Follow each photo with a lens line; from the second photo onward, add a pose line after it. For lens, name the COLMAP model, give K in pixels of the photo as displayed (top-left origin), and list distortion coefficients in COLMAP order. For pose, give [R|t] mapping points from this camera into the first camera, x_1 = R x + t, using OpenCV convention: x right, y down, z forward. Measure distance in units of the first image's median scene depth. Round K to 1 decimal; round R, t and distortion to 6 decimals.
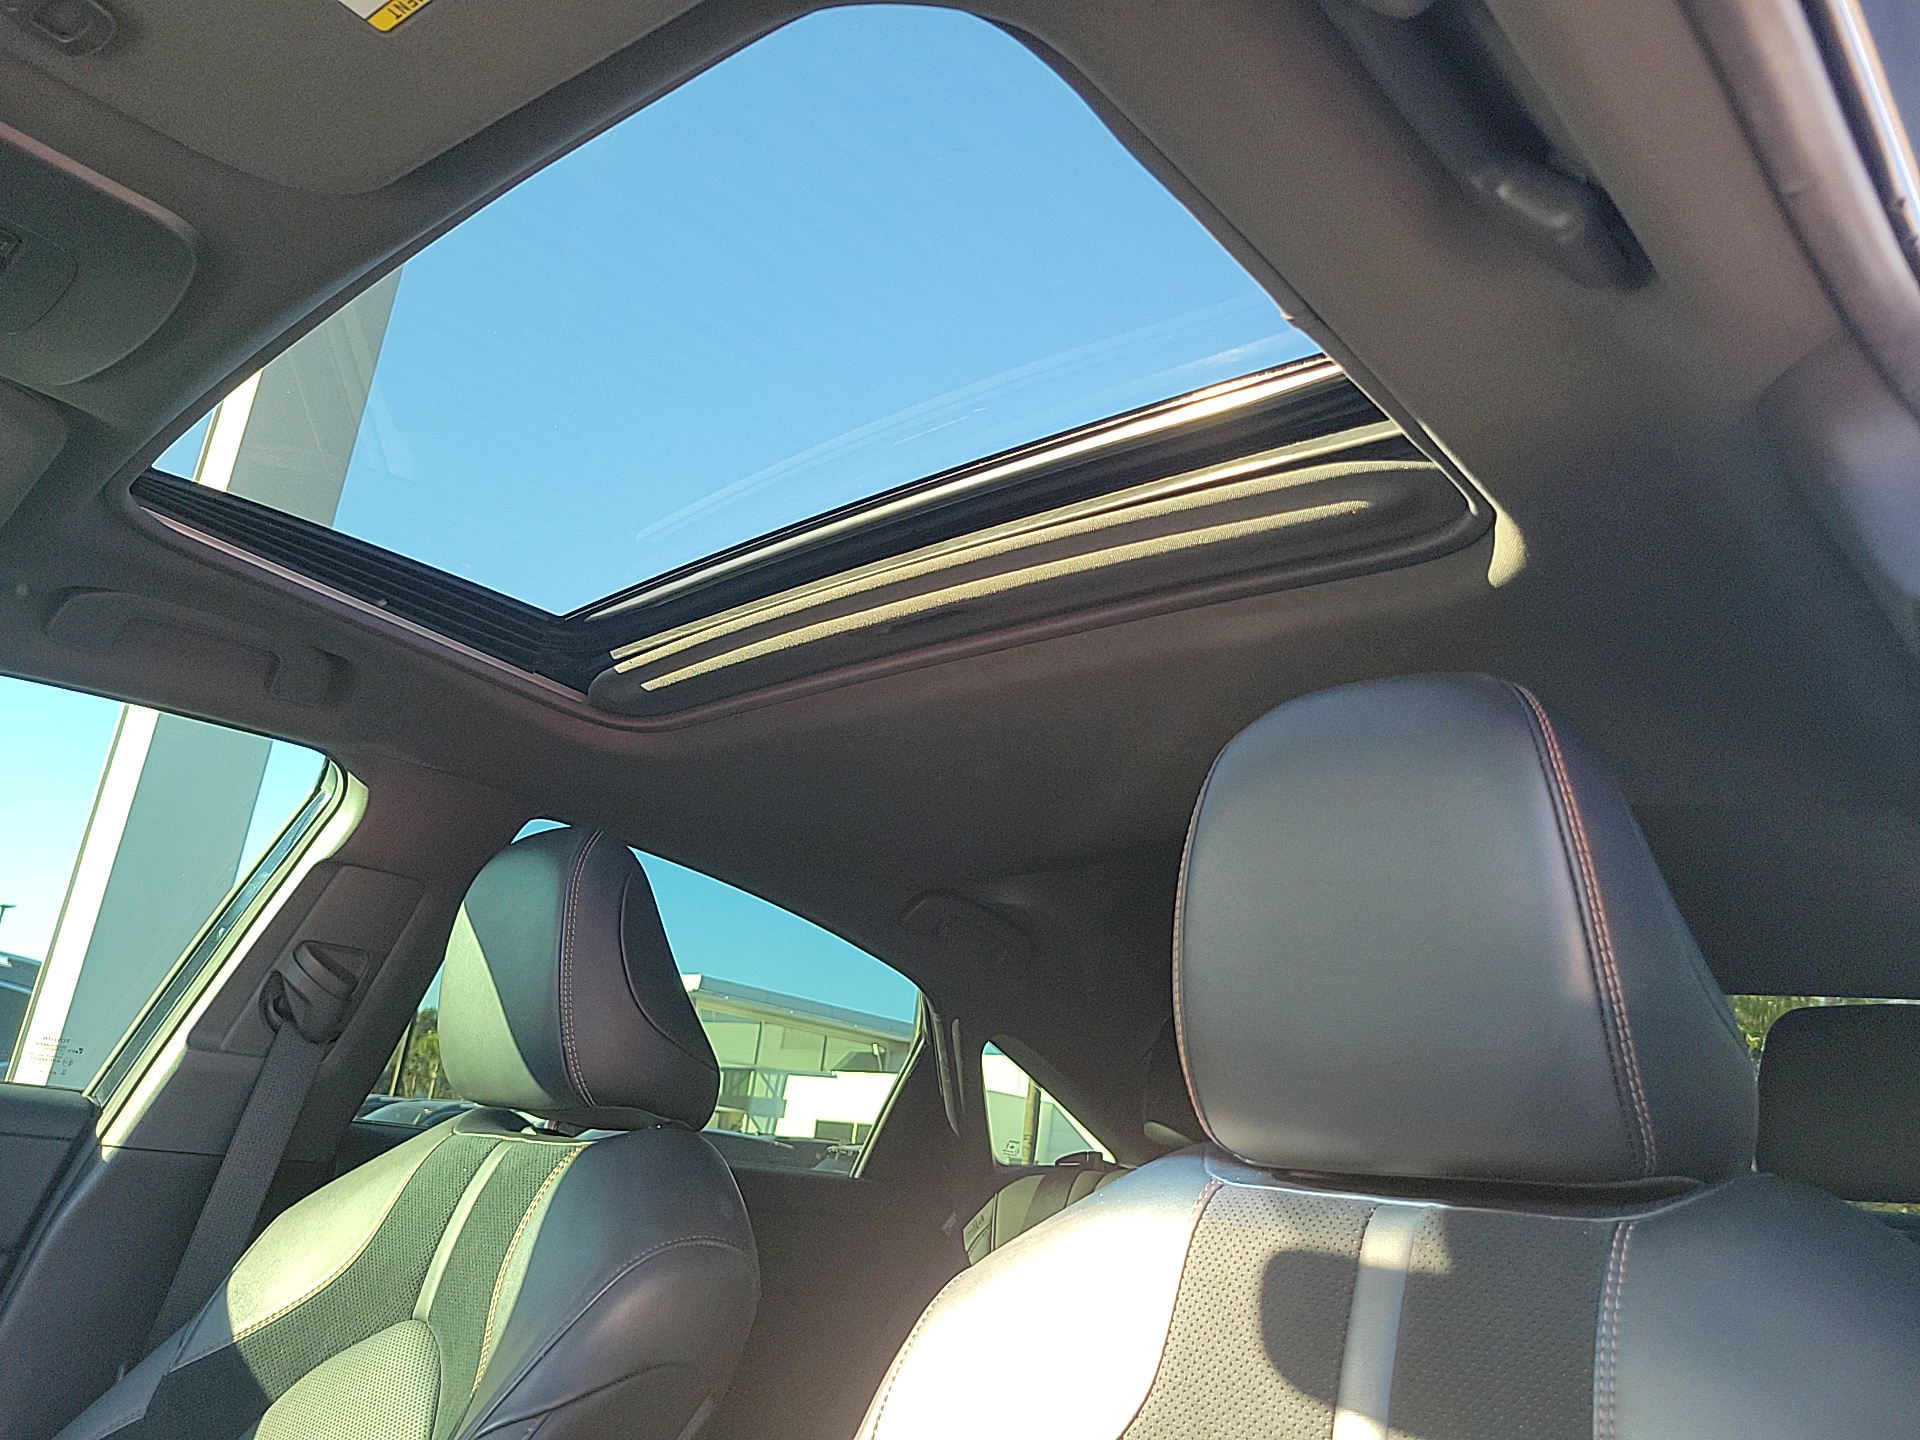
lens RADIAL K [[1399.4, 0, 960.0], [0, 1399.4, 720.0], [0, 0, 1]] dist [0.006454, 0.003919]
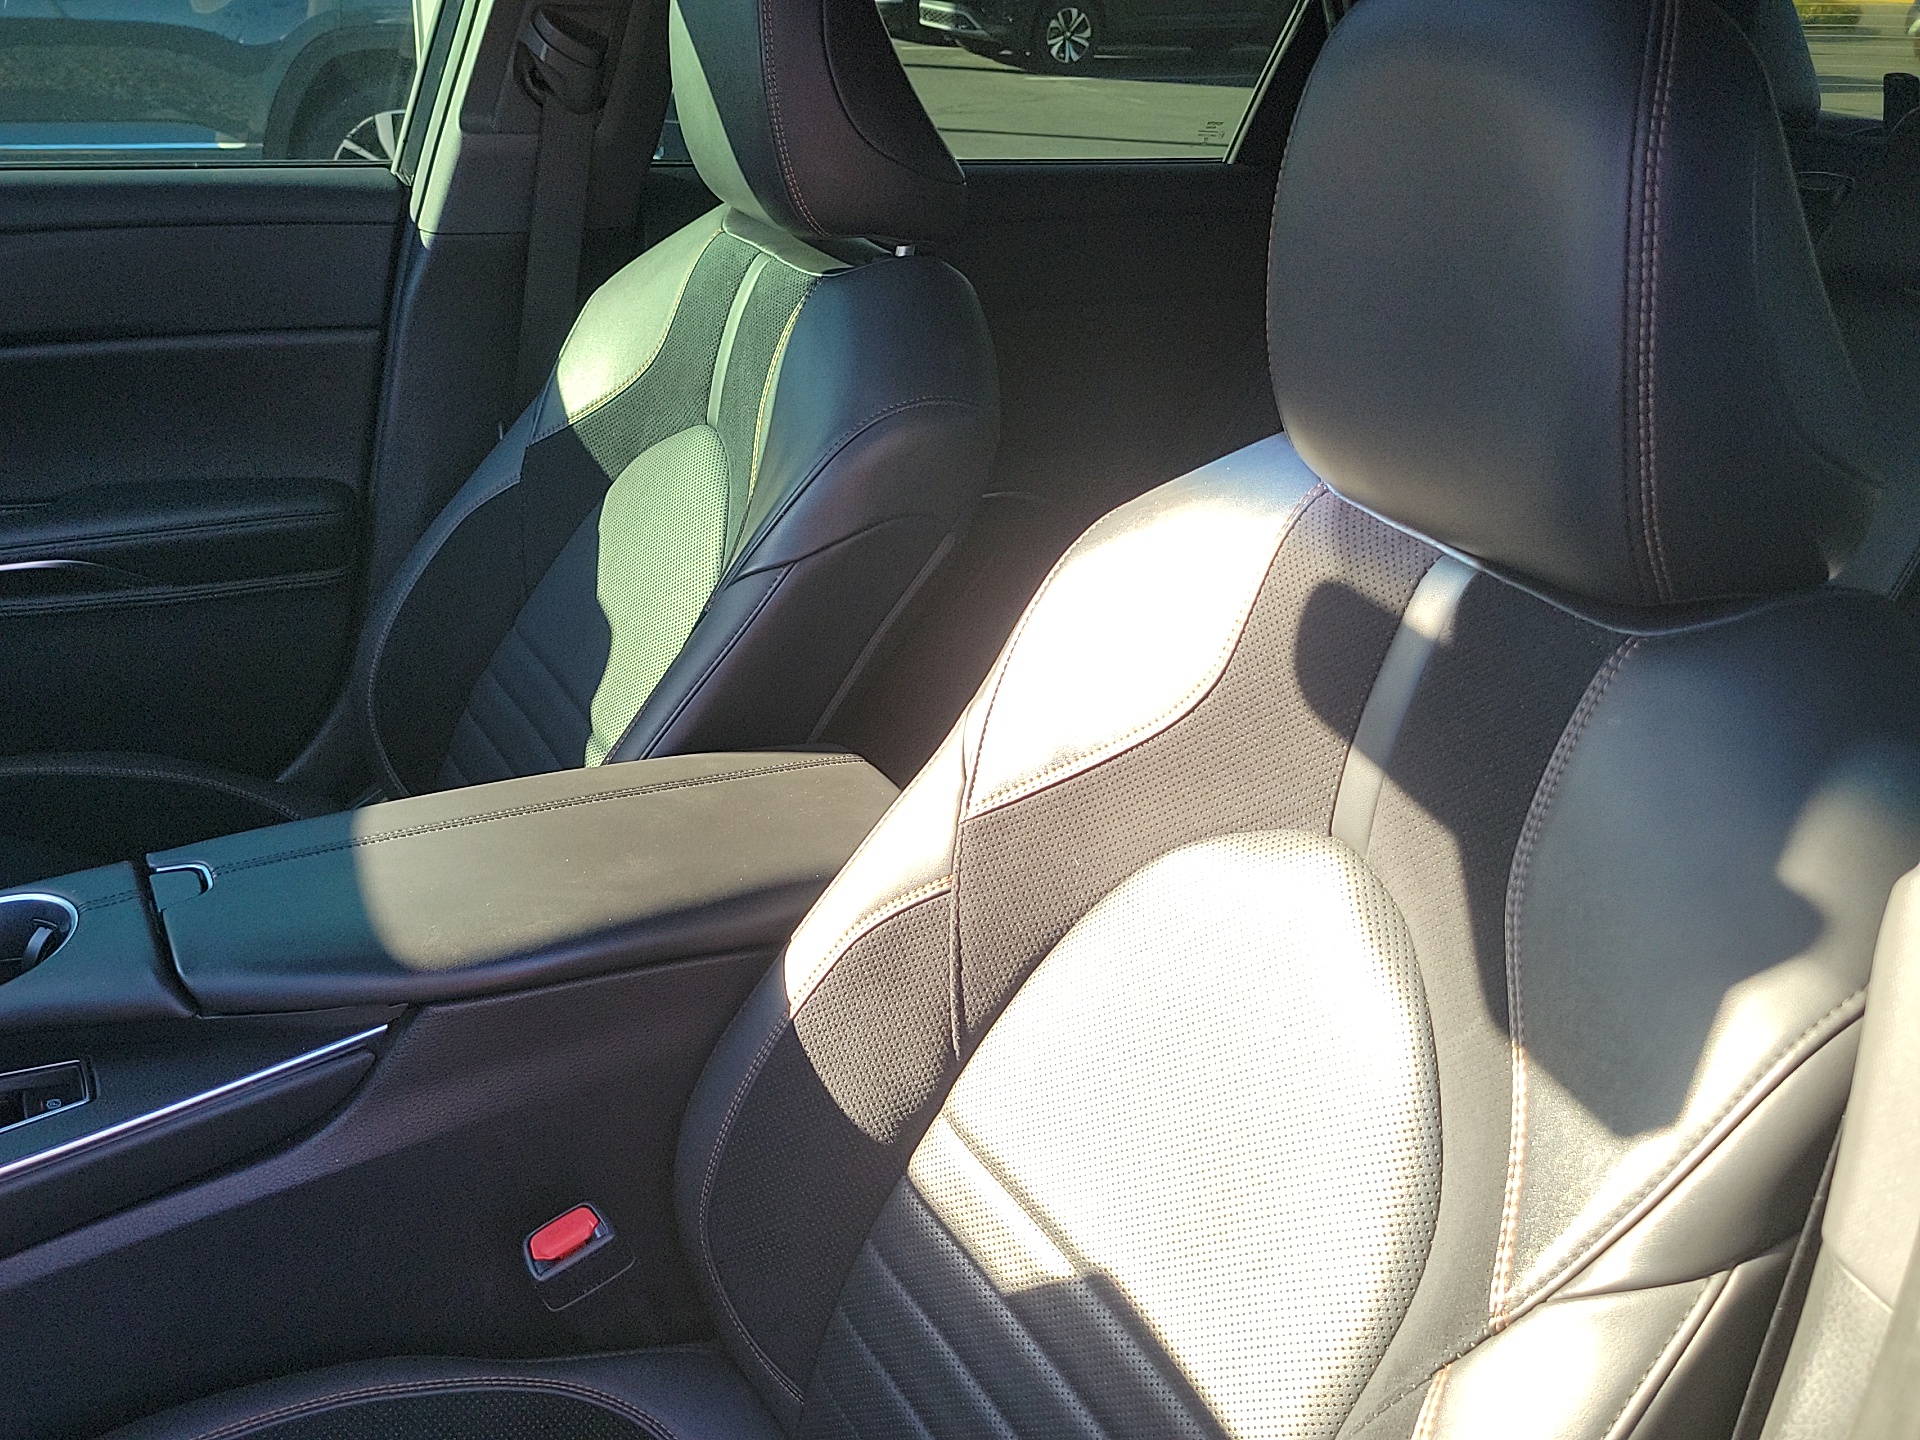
lens RADIAL K [[1692.2, 0, 961.3], [0, 1692.2, 731.8], [0, 0, 1]] dist [0.026939, -0.008133]
pose [[0.950639, 0.094089, -0.295692, 0.179051], [0.133166, 0.737006, 0.662638, -0.208104], [0.280273, -0.669305, 0.688097, 0.002947]]
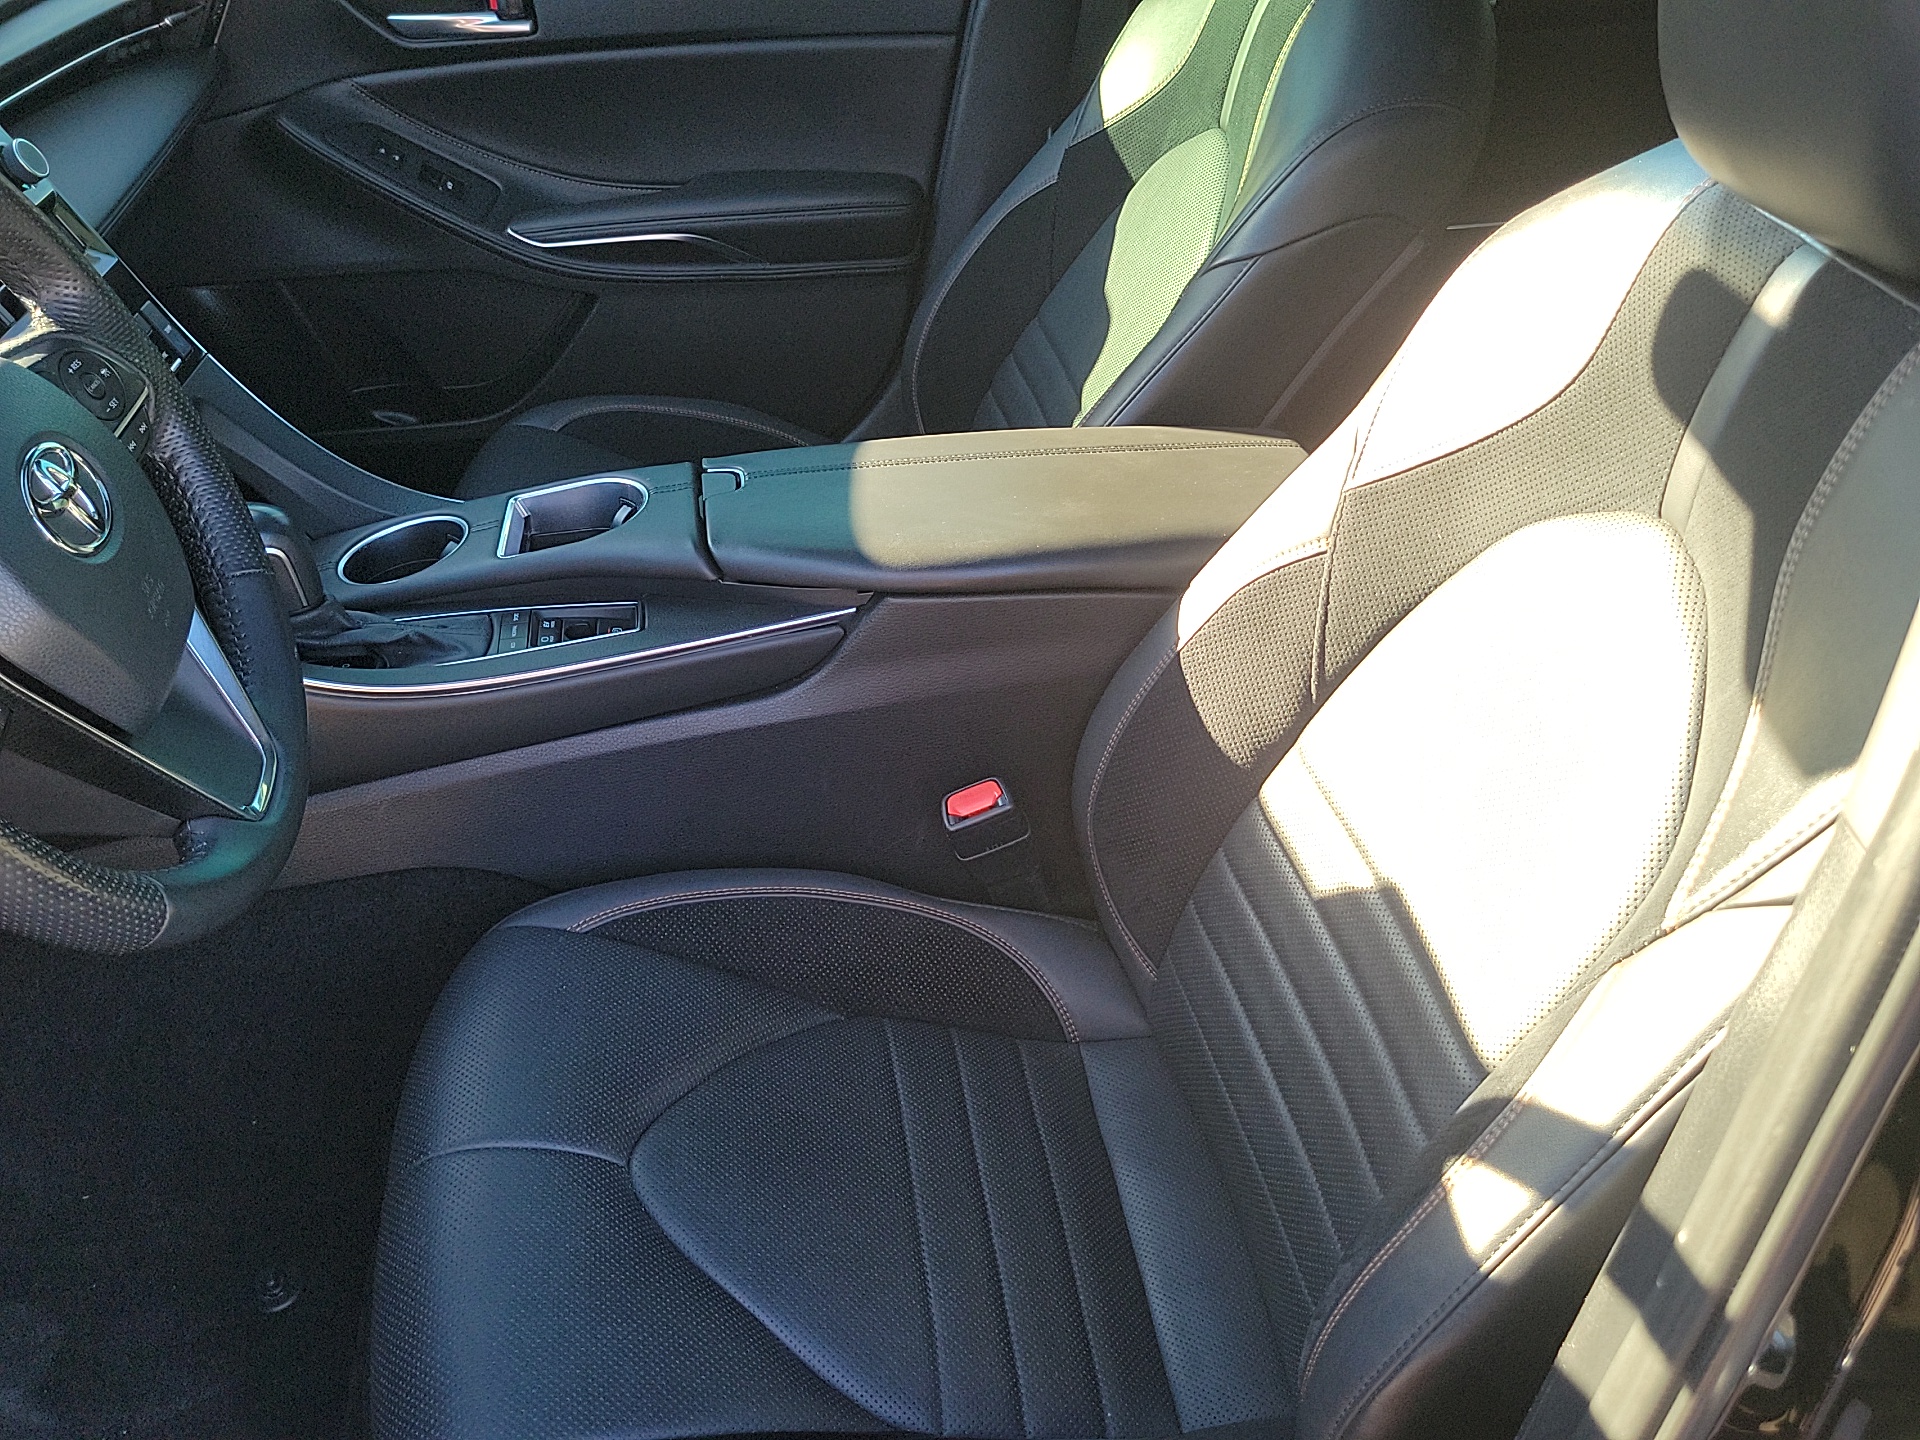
lens RADIAL K [[1692.2, 0, 961.3], [0, 1692.2, 731.8], [0, 0, 1]] dist [0.026939, -0.008133]
pose [[0.776649, 0.265931, -0.571048, 0.326221], [0.277359, 0.669561, 0.689028, -0.227293], [0.565586, -0.693519, 0.446256, -0.069127]]
